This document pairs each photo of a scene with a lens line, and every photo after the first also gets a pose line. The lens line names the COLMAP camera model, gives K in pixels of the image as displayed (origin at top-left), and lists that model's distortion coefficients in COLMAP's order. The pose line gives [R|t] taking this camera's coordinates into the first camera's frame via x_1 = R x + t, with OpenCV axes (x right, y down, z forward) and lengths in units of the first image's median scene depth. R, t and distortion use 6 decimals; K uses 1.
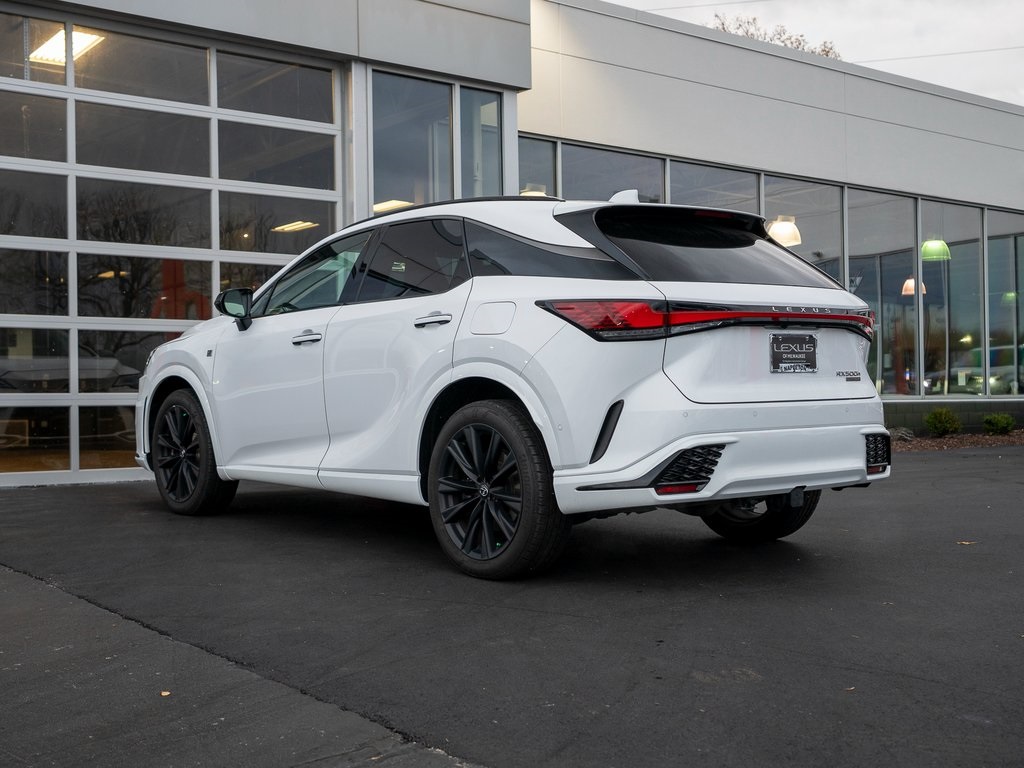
lens RADIAL K [[1278.1, 0, 520.5], [0, 1278.1, 384.1], [0, 0, 1]] dist [-0.023011, 0.067026]
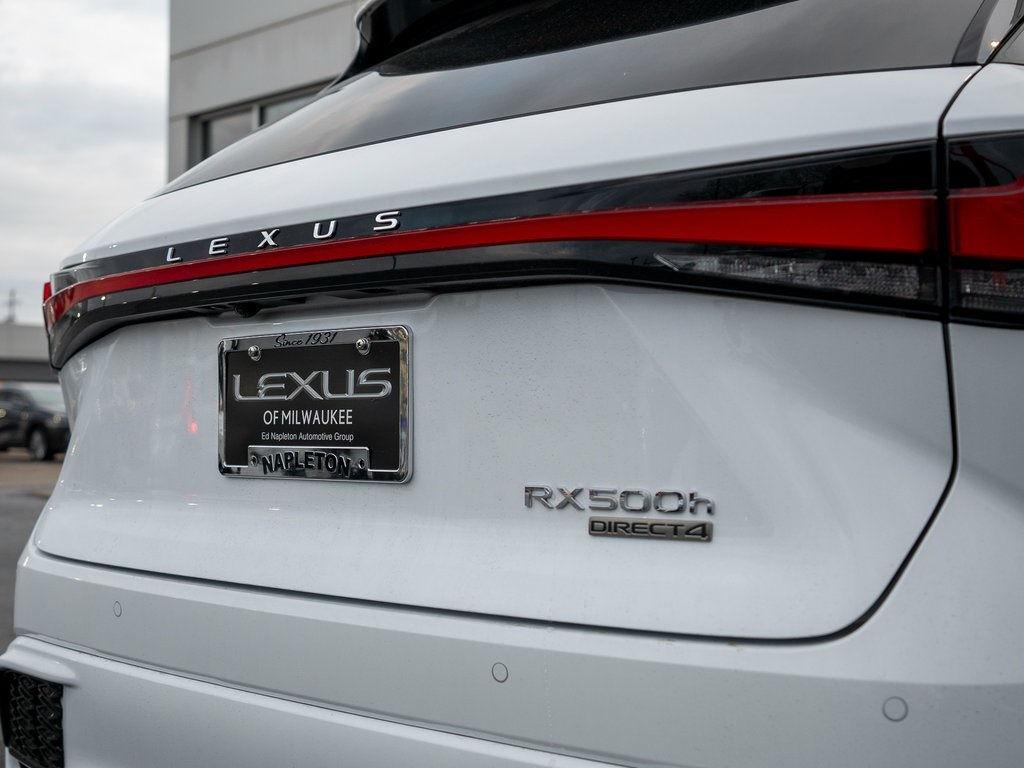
lens RADIAL K [[1278.1, 0, 520.5], [0, 1278.1, 384.1], [0, 0, 1]] dist [-0.023011, 0.067026]
pose [[0.167599, -0.005128, -0.985842, 0.452602], [0.008977, 0.999953, -0.003675, -0.025858], [0.985814, -0.008234, 0.167637, 0.944852]]
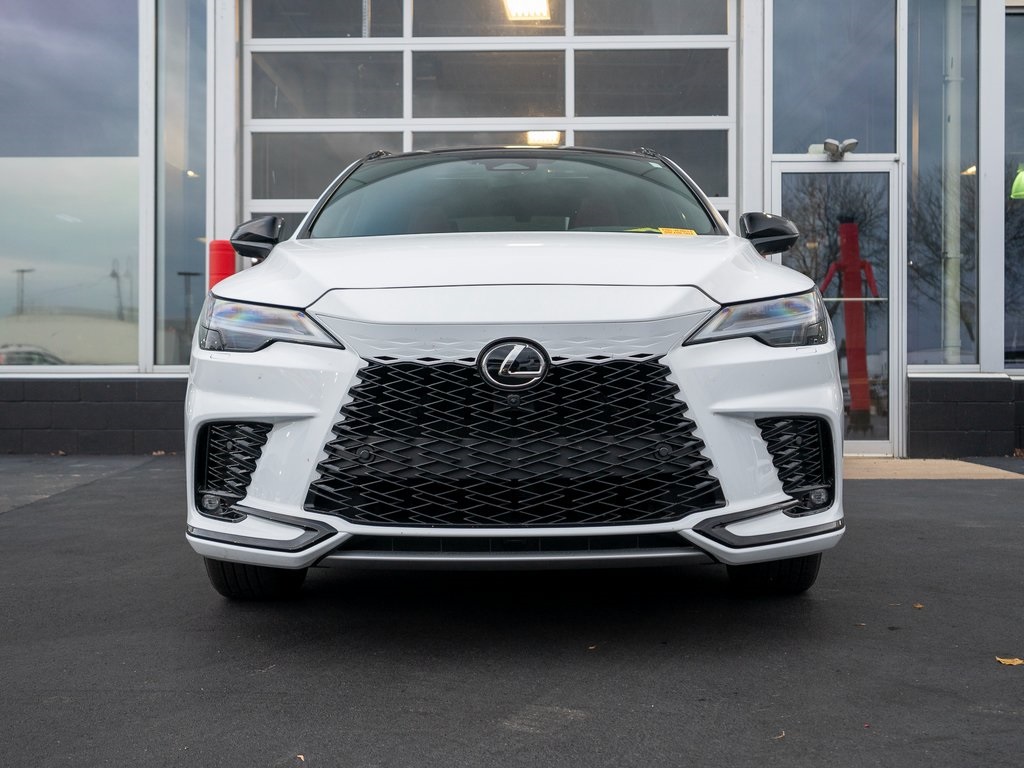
lens RADIAL K [[1301.2, 0, 512.0], [0, 1301.2, 384.0], [0, 0, 1]] dist [-0.002380, -0.020161]
pose [[0.769348, 0.014900, -0.638656, 0.590934], [0.000455, 0.999715, 0.023872, 0.002484], [0.638829, -0.018656, 0.769122, 0.540950]]
